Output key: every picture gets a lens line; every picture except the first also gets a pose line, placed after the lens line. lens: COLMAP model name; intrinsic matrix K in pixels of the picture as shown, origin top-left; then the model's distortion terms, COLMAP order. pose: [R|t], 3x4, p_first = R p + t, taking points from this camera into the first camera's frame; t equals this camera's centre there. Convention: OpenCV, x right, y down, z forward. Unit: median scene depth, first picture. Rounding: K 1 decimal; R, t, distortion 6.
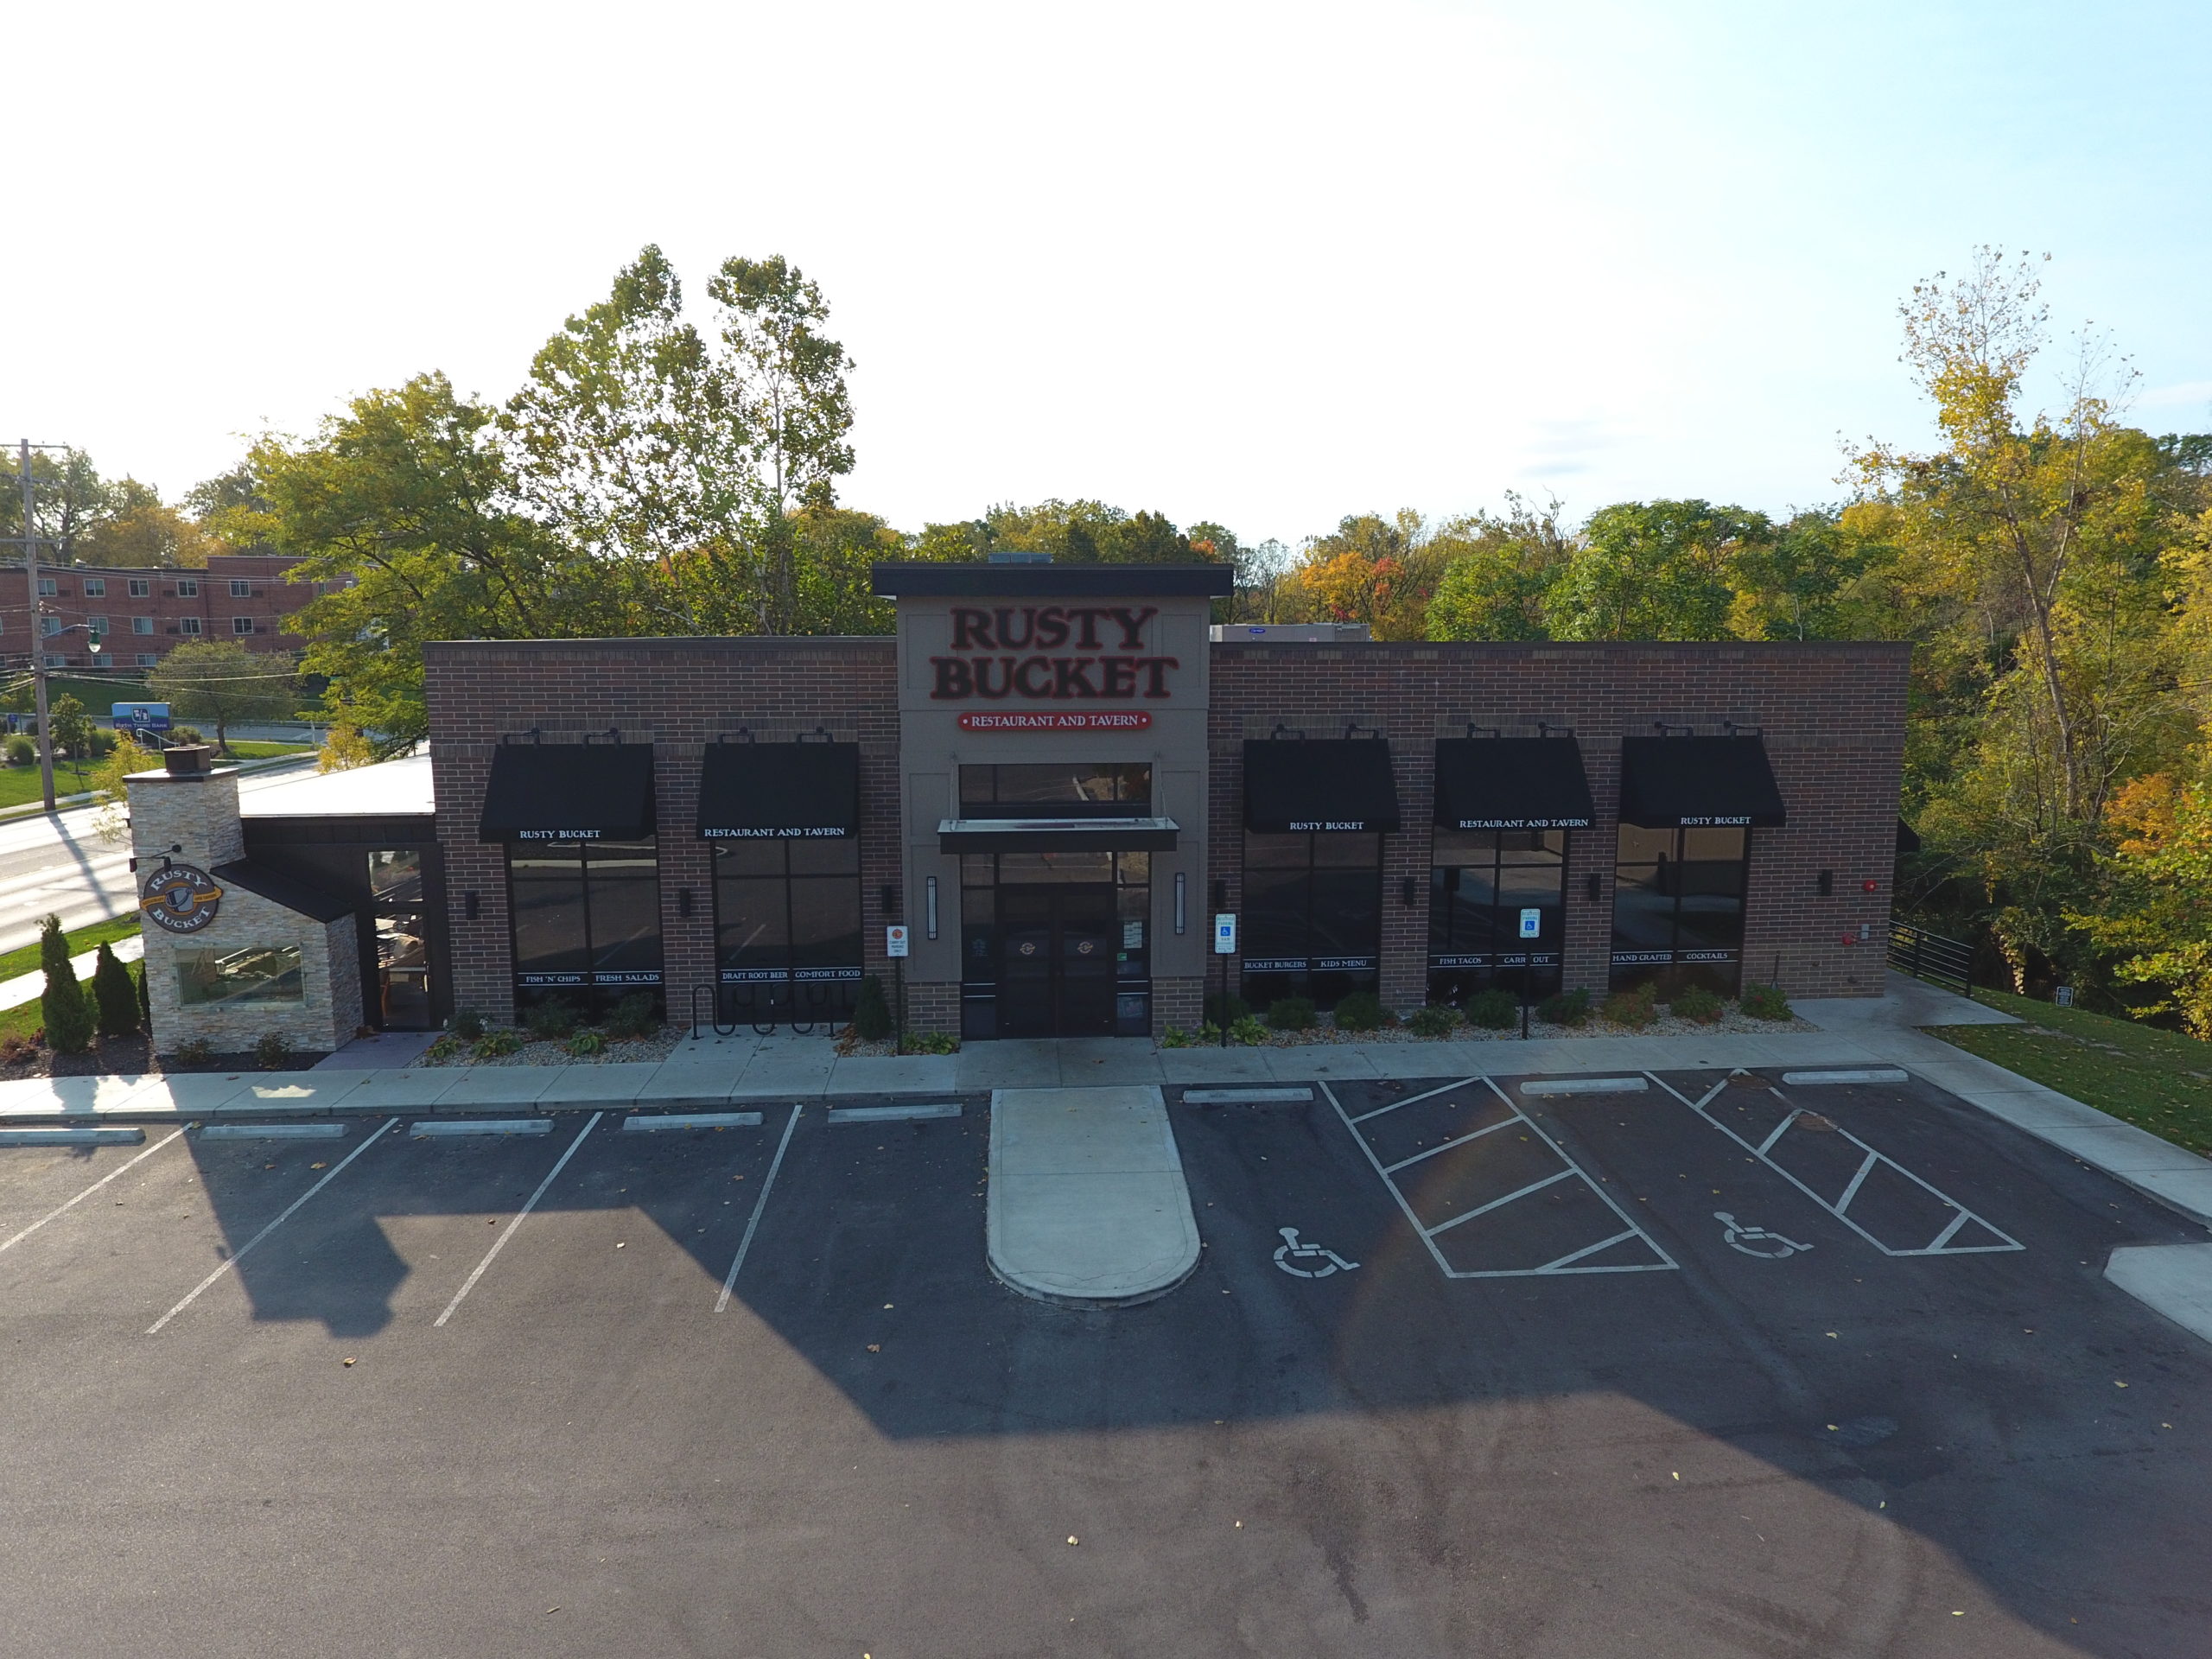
lens RADIAL K [[1274.7, 0, 1097.8], [0, 1274.7, 819.9], [0, 0, 1]] dist [-0.004098, 0.000315]
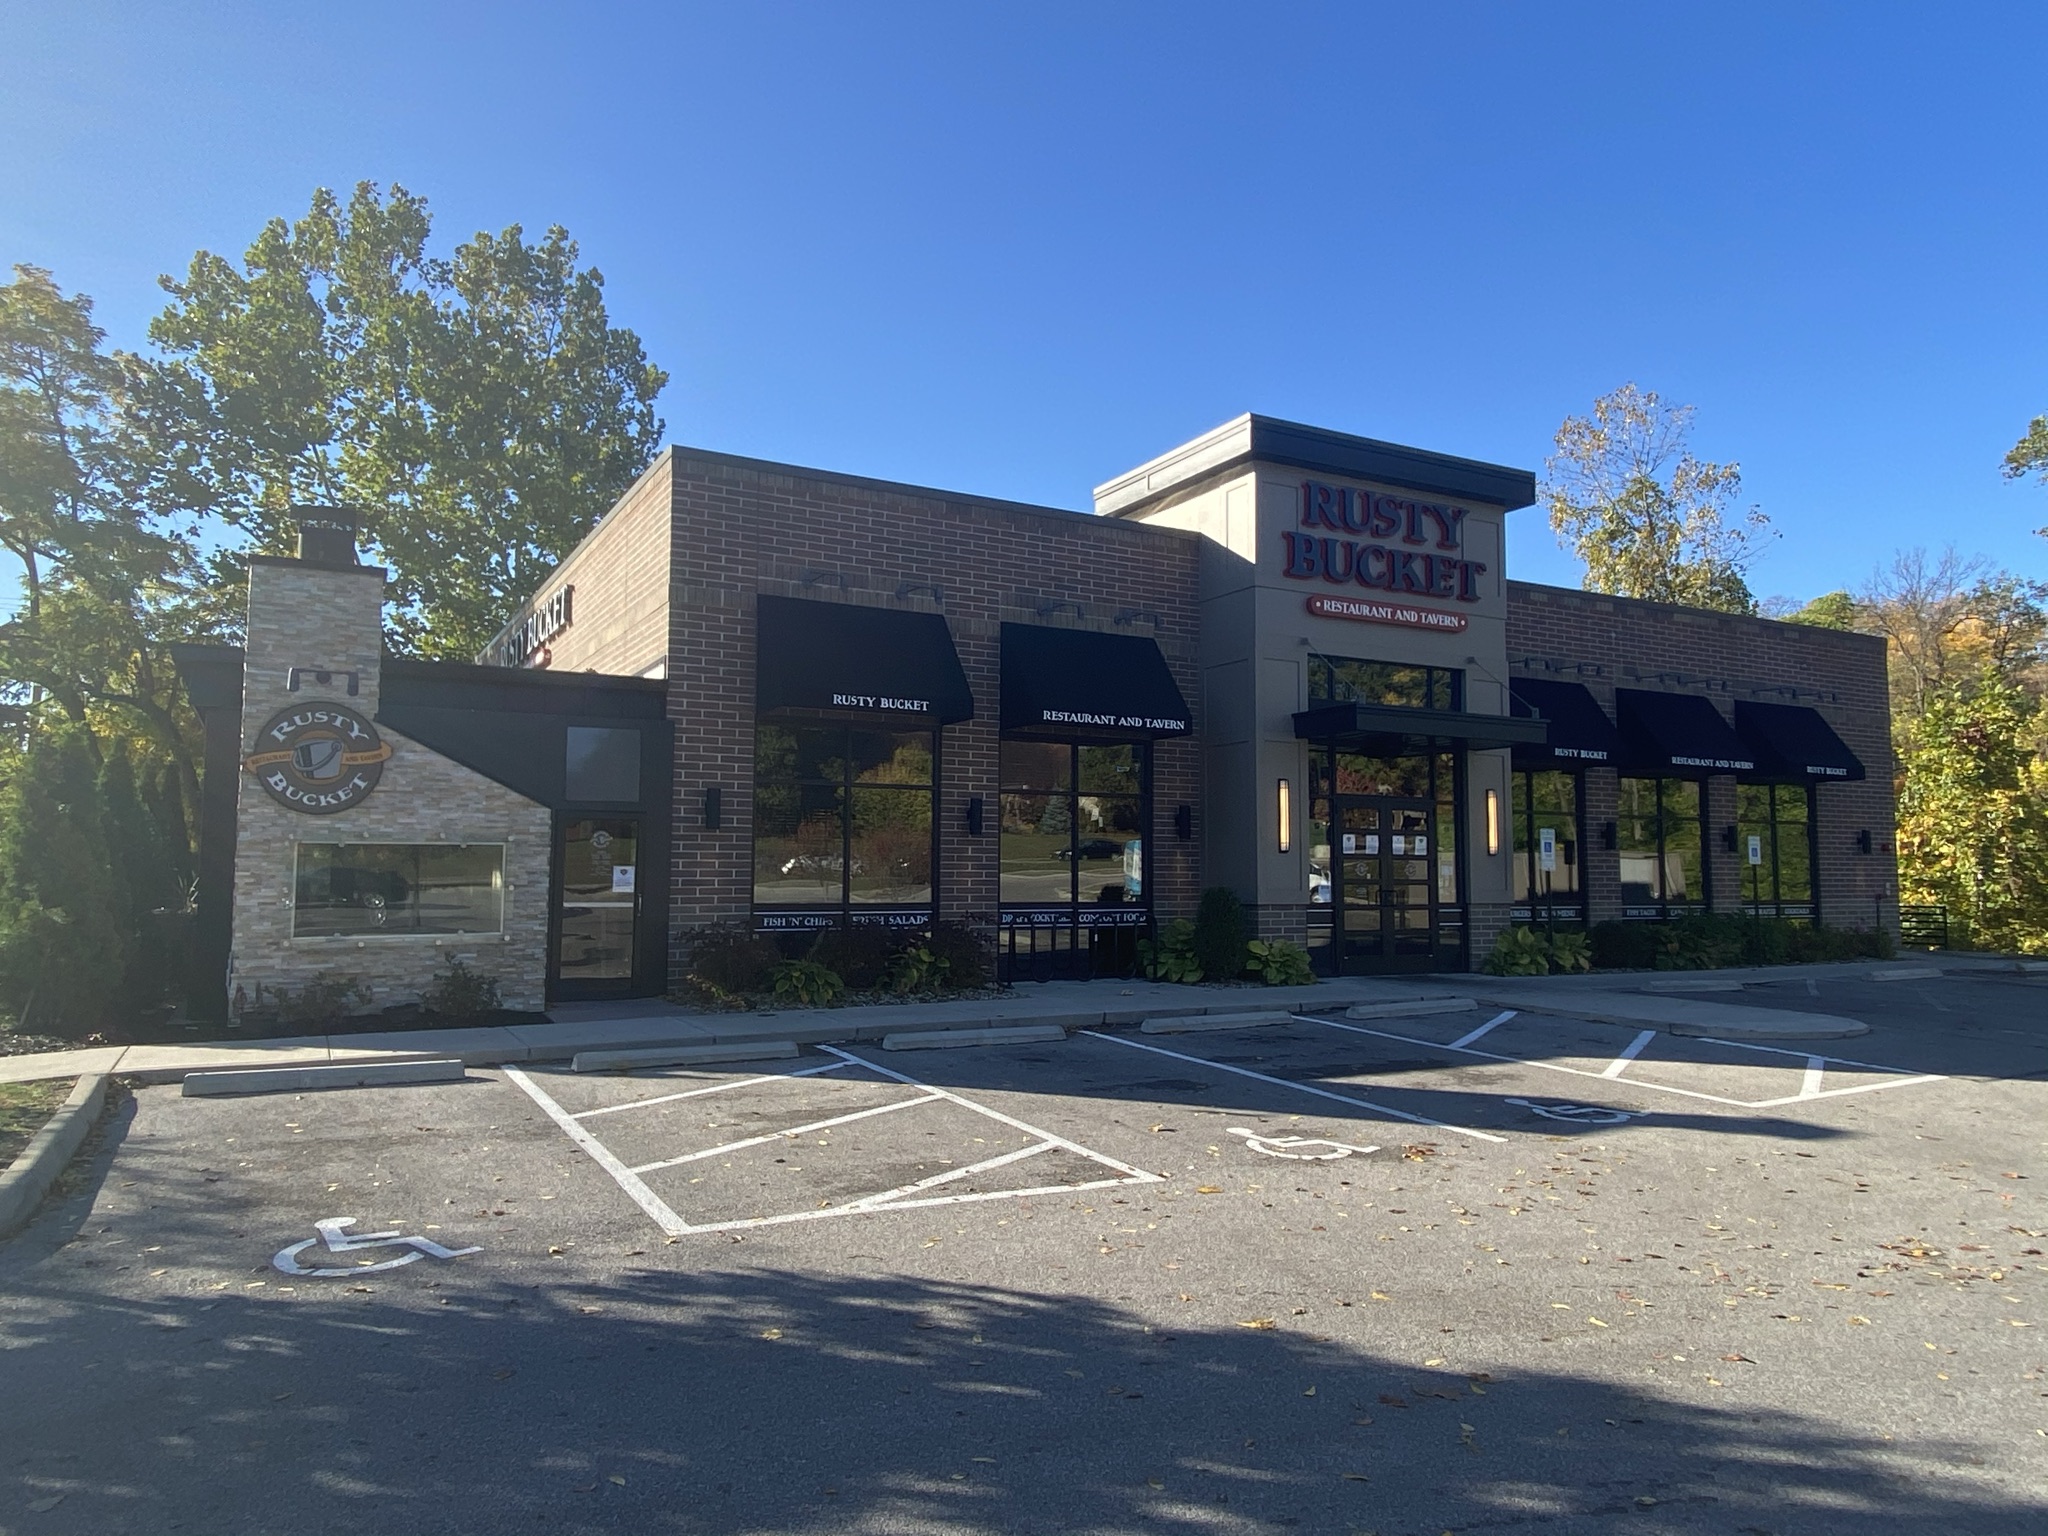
lens RADIAL K [[1310.1, 0, 1014.7], [0, 1310.1, 772.6], [0, 0, 1]] dist [0.029584, -0.003324]
pose [[0.911593, 0.036337, 0.409486, -0.671215], [0.059594, 0.973884, -0.219087, 0.227969], [-0.406752, 0.224121, 0.885620, 0.294926]]
